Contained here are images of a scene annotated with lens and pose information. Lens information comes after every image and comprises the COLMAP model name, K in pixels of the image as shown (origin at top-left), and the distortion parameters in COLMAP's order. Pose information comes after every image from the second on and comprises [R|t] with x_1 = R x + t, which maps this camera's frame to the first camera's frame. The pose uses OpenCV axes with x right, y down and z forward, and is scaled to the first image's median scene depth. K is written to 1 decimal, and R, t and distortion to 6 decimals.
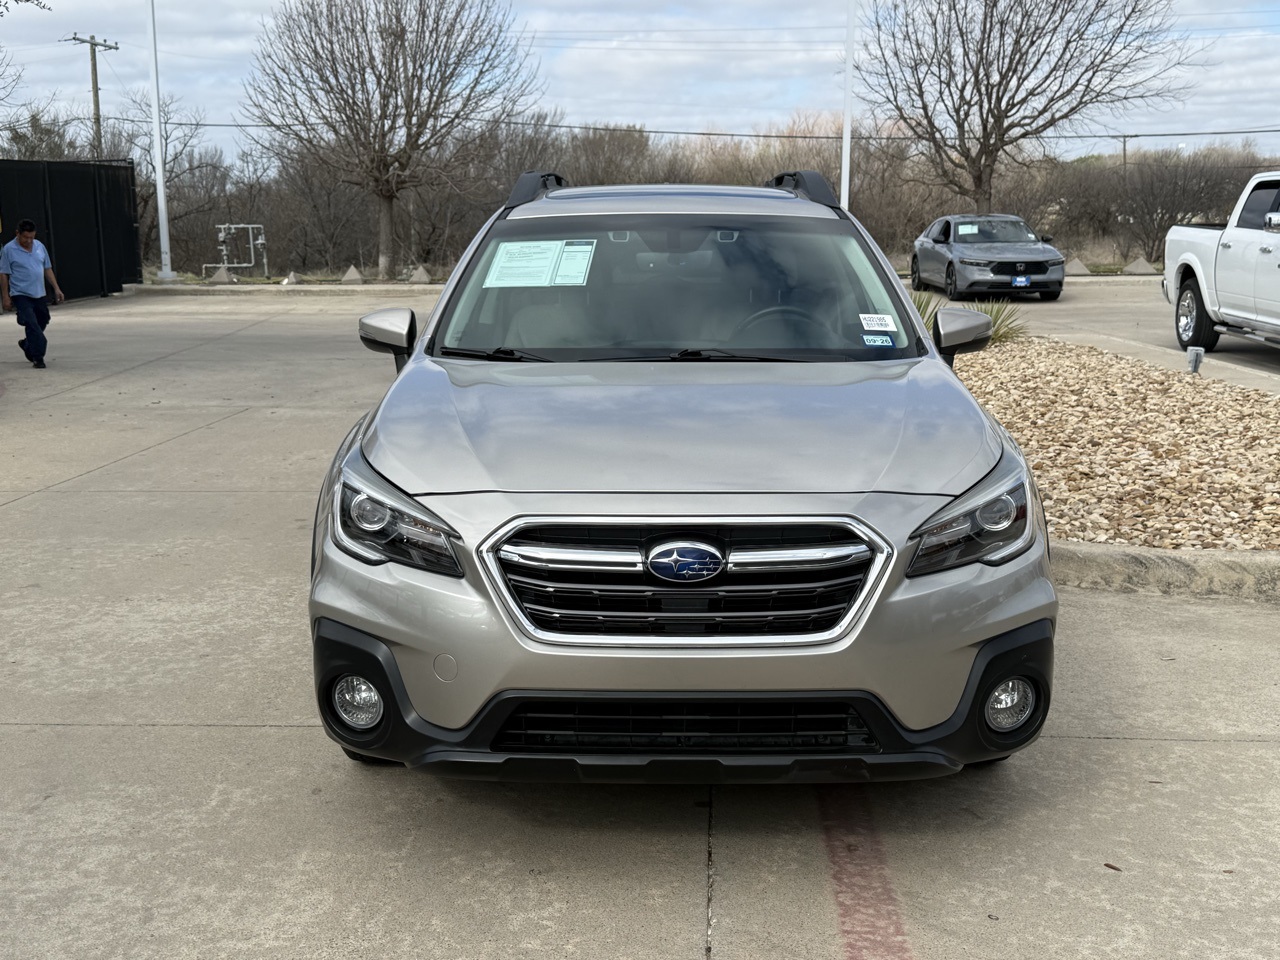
lens RADIAL K [[1553.5, 0, 641.7], [0, 1553.5, 464.4], [0, 0, 1]] dist [0.201198, -0.533219]
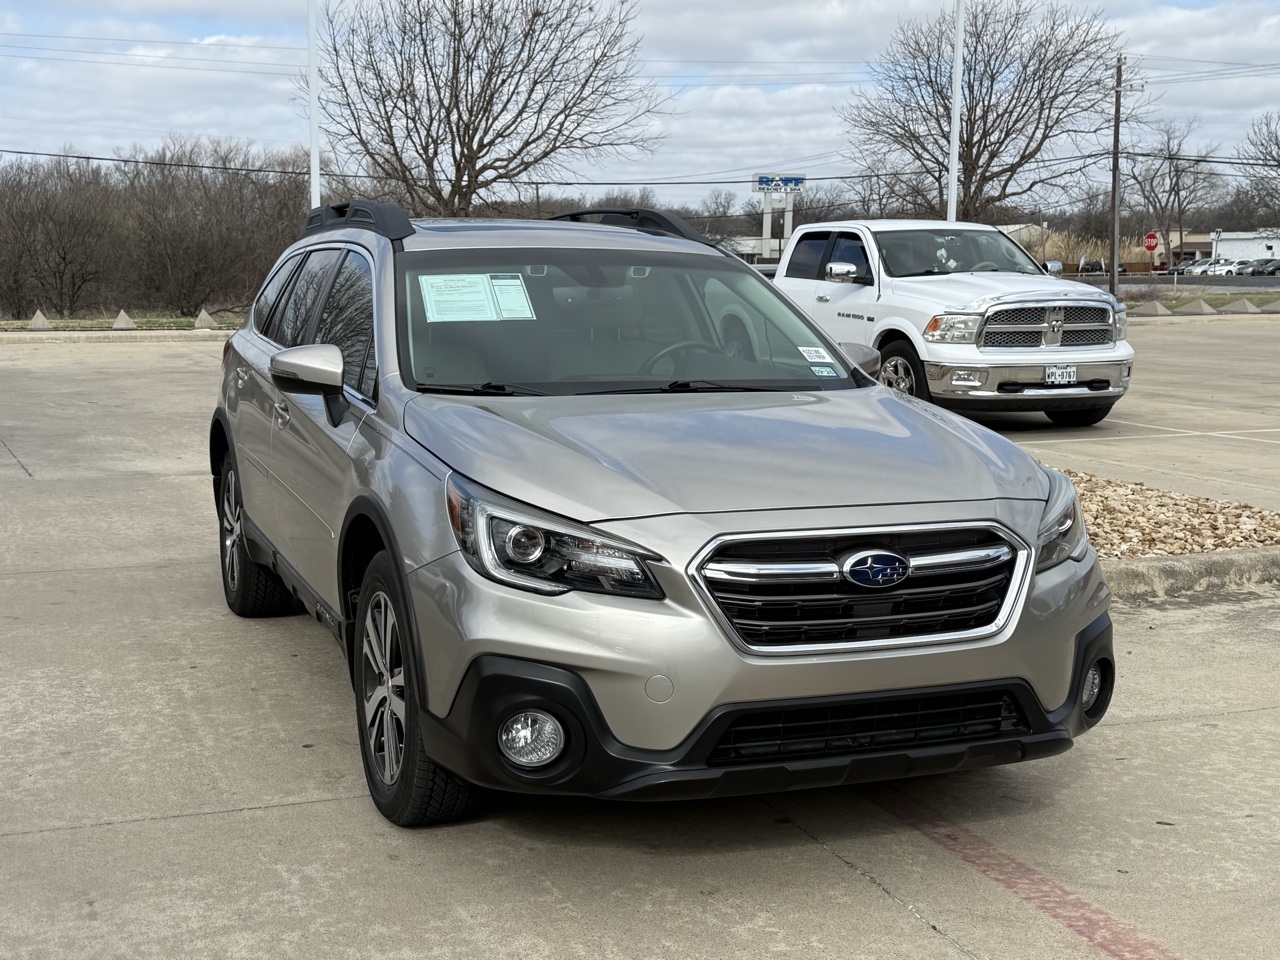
lens RADIAL K [[1804.0, 0, 641.9], [0, 1804.0, 455.8], [0, 0, 1]] dist [0.238951, -0.645492]
pose [[0.913388, -0.031003, 0.405908, -0.517790], [0.052162, 0.997790, -0.041166, 0.023572], [-0.403735, 0.058773, 0.912986, -0.061344]]
